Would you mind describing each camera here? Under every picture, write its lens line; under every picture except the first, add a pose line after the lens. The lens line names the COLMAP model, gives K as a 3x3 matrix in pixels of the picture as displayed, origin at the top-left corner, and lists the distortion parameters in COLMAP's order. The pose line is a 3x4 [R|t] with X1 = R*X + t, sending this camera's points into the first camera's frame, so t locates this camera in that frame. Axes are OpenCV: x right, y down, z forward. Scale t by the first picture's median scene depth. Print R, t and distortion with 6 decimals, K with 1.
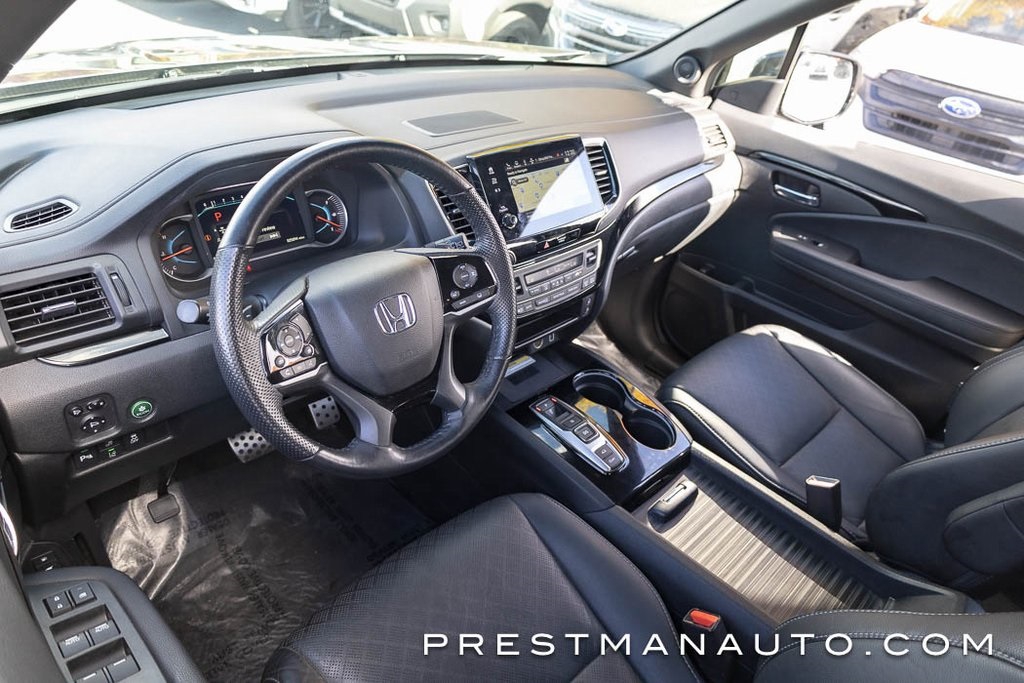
lens RADIAL K [[665.2, 0, 520.0], [0, 665.2, 335.2], [0, 0, 1]] dist [0.006027, -0.005491]
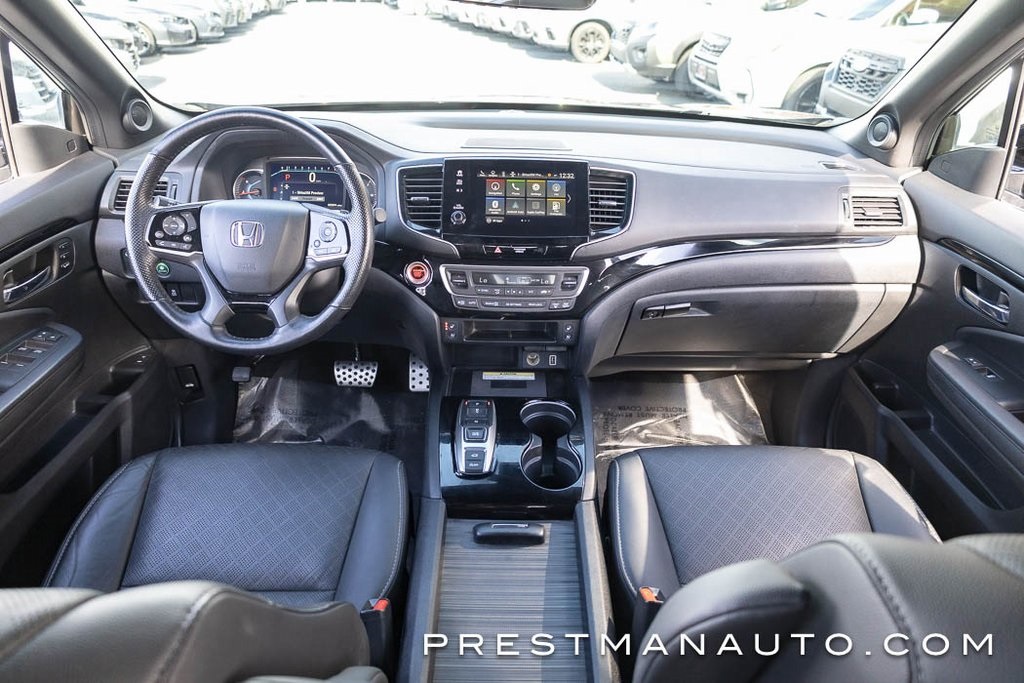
lens RADIAL K [[665.2, 0, 518.1], [0, 665.2, 343.3], [0, 0, 1]] dist [0.006027, -0.005491]
pose [[0.709902, 0.254741, -0.656617, 0.746239], [-0.336990, 0.941508, 0.000931, -0.006745], [0.618448, 0.220613, 0.754223, 0.234194]]
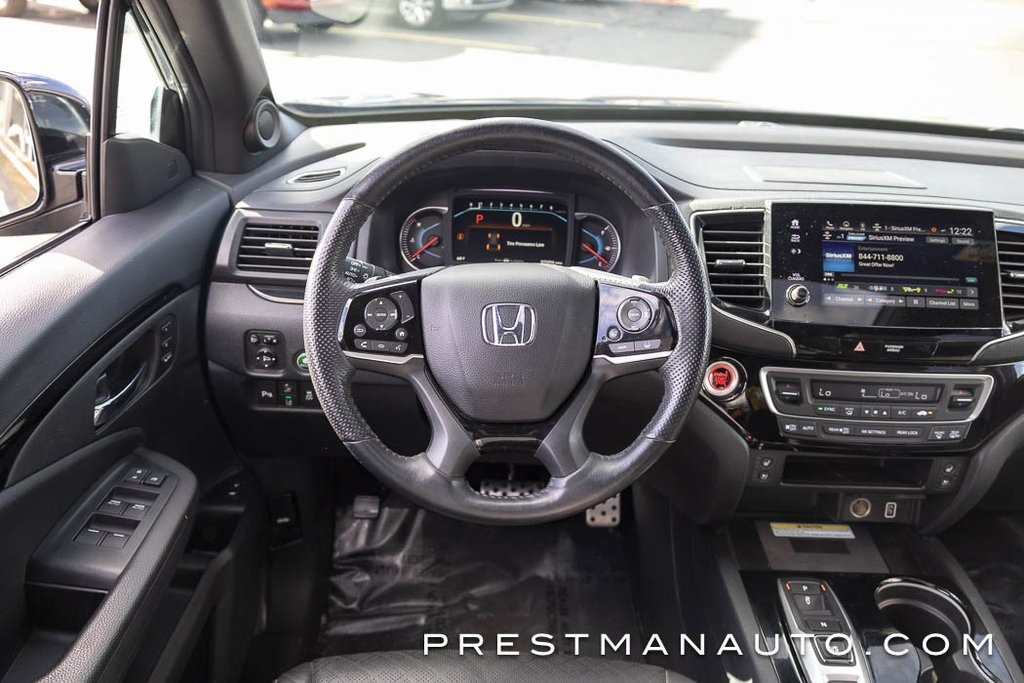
lens RADIAL K [[829.7, 0, 514.9], [0, 829.7, 338.6], [0, 0, 1]] dist [-0.026092, 0.017595]
pose [[0.704106, 0.224916, -0.673534, 0.328694], [-0.354449, 0.933218, -0.058904, 0.025572], [0.615306, 0.280209, 0.736805, 0.164278]]
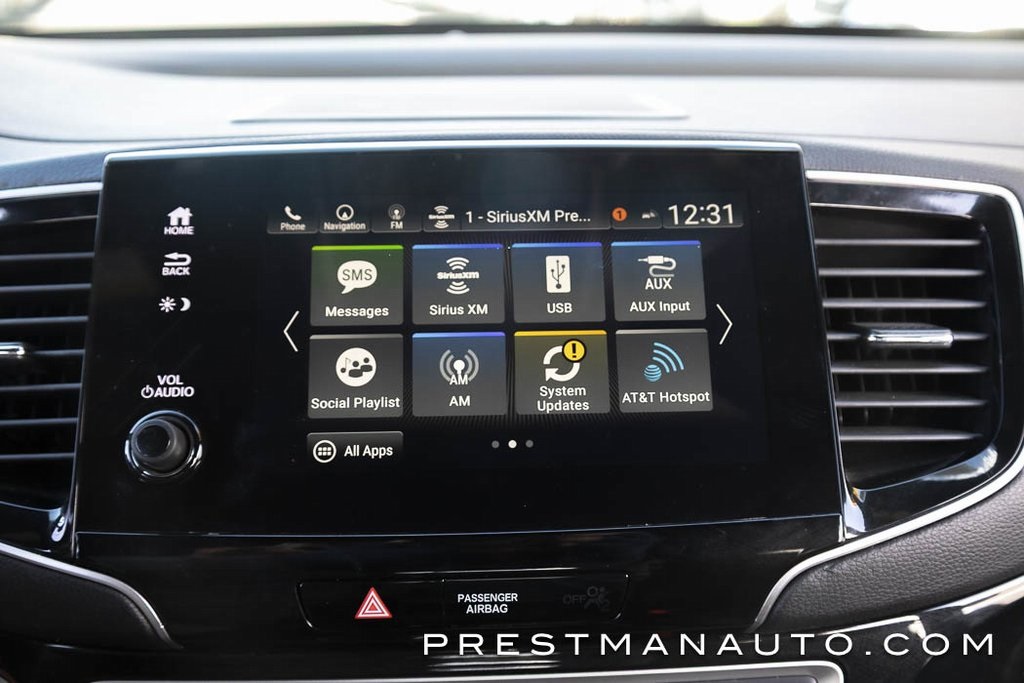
lens RADIAL K [[1101.4, 0, 517.7], [0, 1101.4, 340.4], [0, 0, 1]] dist [0.023508, 0.000000]
pose [[0.728423, 0.122171, -0.674147, 0.268499], [-0.297658, 0.942689, -0.150786, -0.162670], [0.617089, 0.310502, 0.723042, 0.709627]]
